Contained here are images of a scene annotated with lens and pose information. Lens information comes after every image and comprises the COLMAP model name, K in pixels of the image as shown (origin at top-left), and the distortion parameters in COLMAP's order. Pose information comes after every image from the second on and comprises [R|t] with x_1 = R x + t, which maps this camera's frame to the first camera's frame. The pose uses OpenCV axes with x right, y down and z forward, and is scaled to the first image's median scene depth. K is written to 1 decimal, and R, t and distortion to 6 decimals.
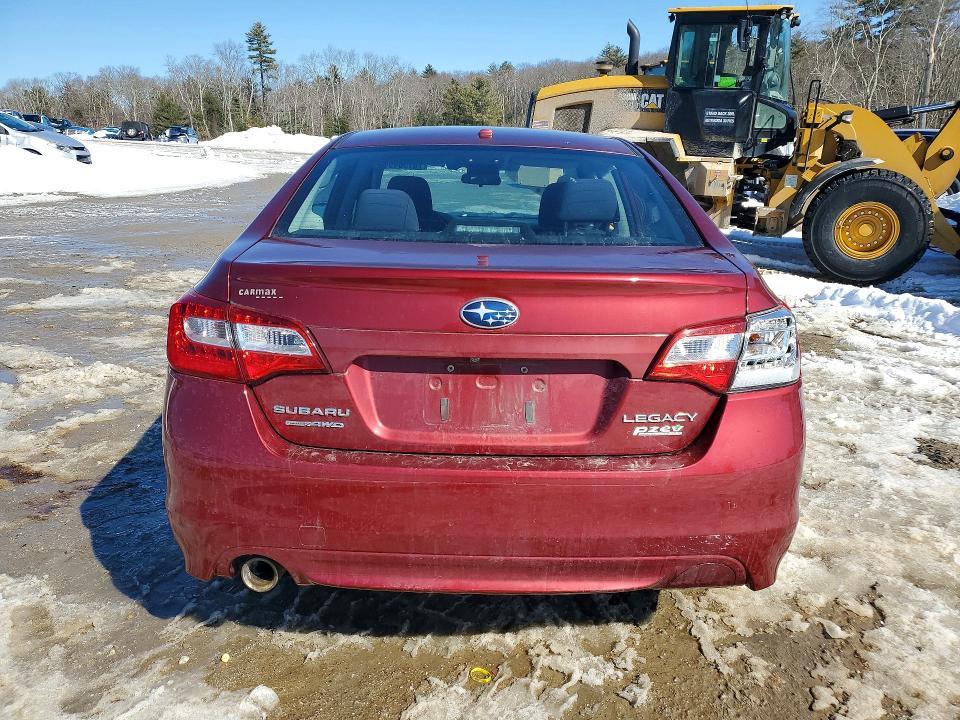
lens RADIAL K [[753.9, 0, 480.2], [0, 753.9, 365.5], [0, 0, 1]] dist [0.006514, 0.011031]
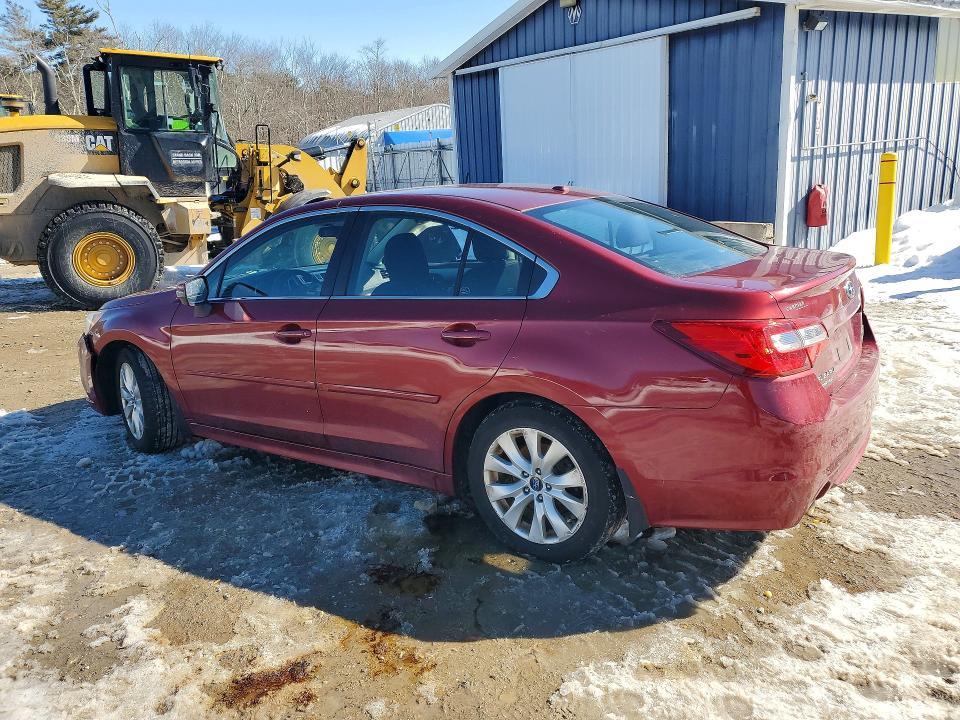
lens RADIAL K [[753.9, 0, 474.9], [0, 753.9, 350.6], [0, 0, 1]] dist [0.006514, 0.011031]
pose [[0.572054, -0.228151, 0.787846, -0.322621], [0.274345, 0.958434, 0.078350, -0.050818], [-0.772974, 0.171321, 0.610868, 0.113366]]
